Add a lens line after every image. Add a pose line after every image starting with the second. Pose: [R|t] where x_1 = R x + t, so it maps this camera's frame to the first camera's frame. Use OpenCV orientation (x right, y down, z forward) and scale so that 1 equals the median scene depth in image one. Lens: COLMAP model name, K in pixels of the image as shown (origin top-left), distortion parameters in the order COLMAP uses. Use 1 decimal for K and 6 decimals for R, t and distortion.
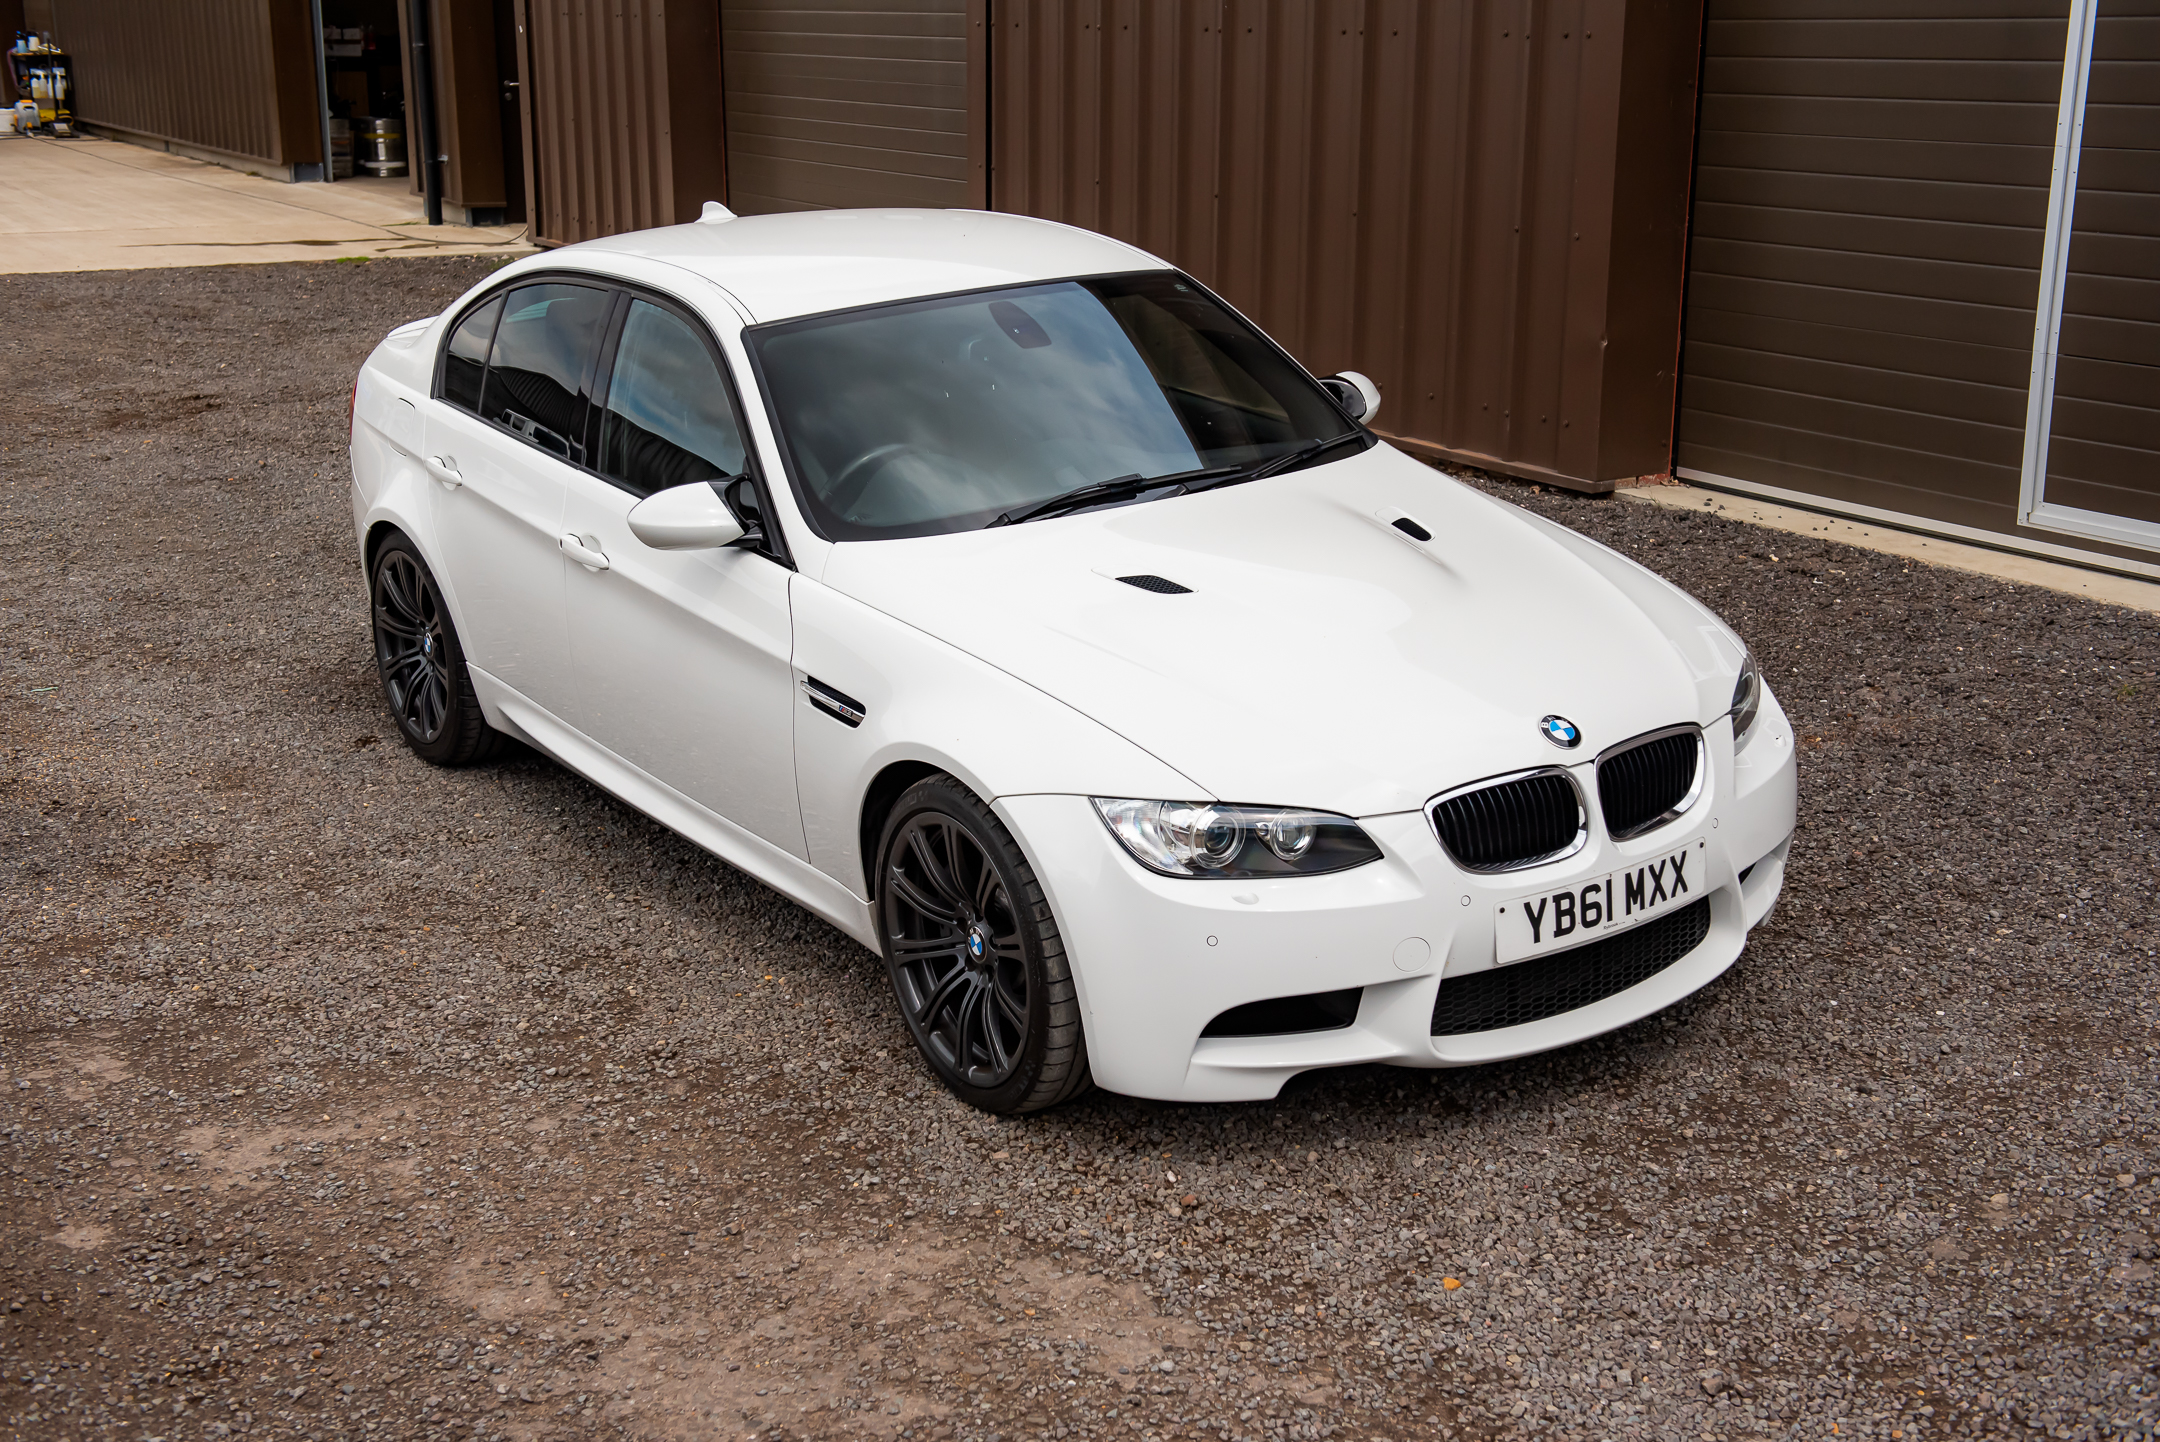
lens RADIAL K [[2584.0, 0, 1080.0], [0, 2584.0, 721.0], [0, 0, 1]] dist [0.094939, 0.043283]
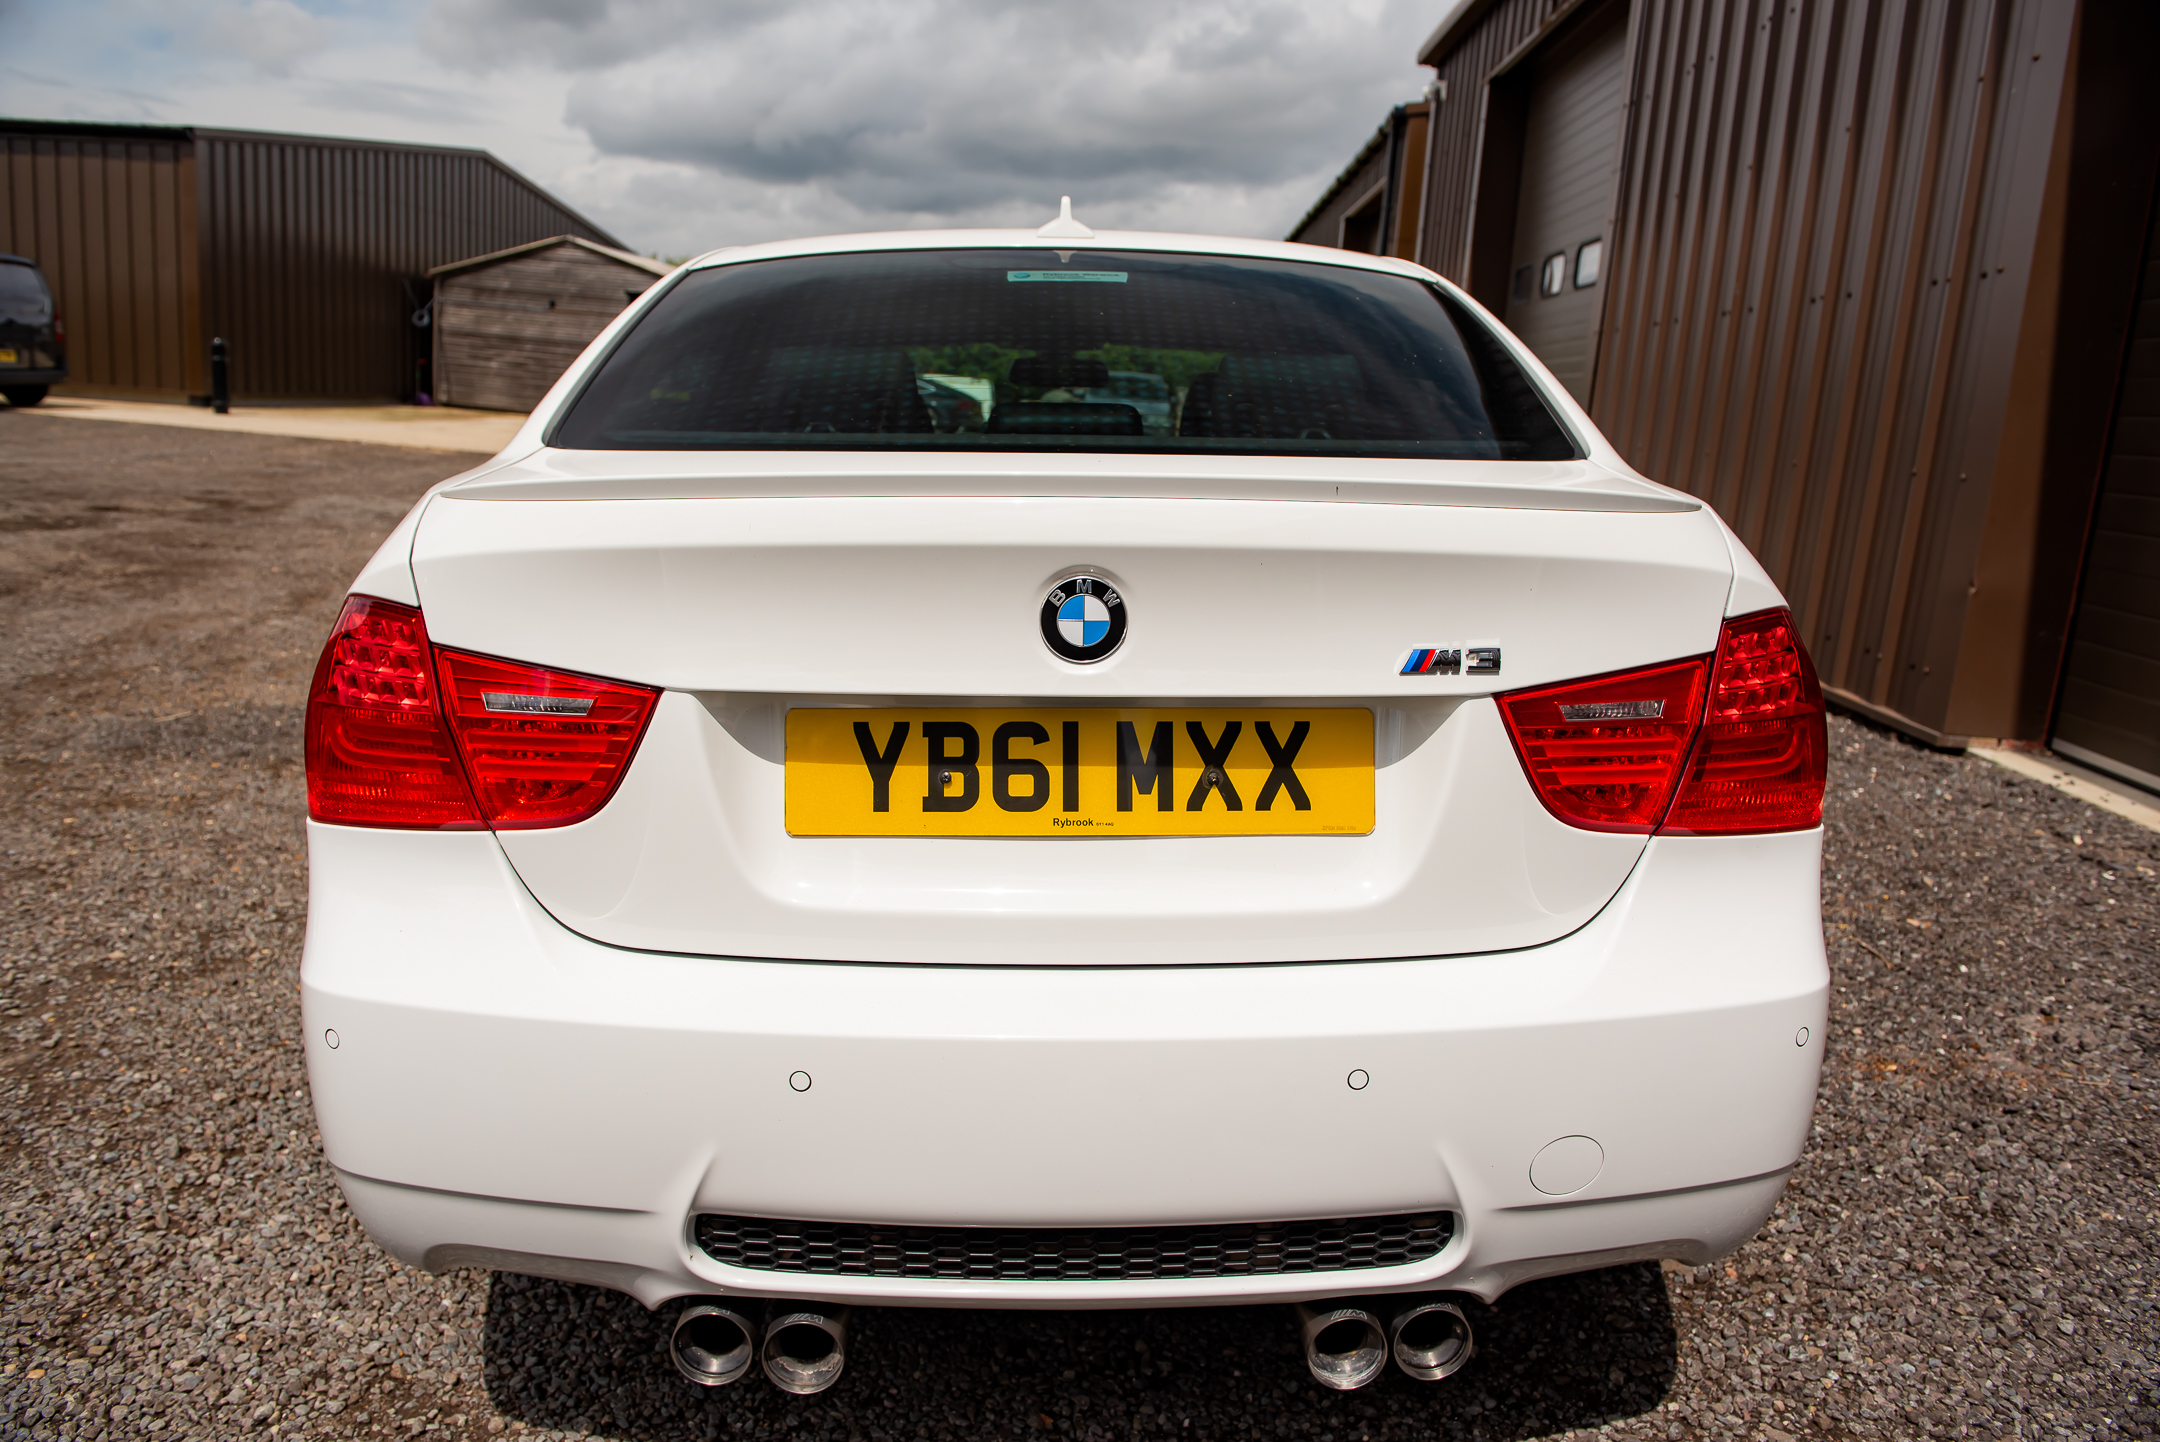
lens RADIAL K [[1462.4, 0, 1080.0], [0, 1462.4, 721.0], [0, 0, 1]] dist [-0.056827, 0.002069]
pose [[0.839477, 0.173682, -0.514891, 0.388948], [-0.212507, 0.977013, -0.016906, -0.042150], [0.500119, 0.123611, 0.857089, 0.766417]]
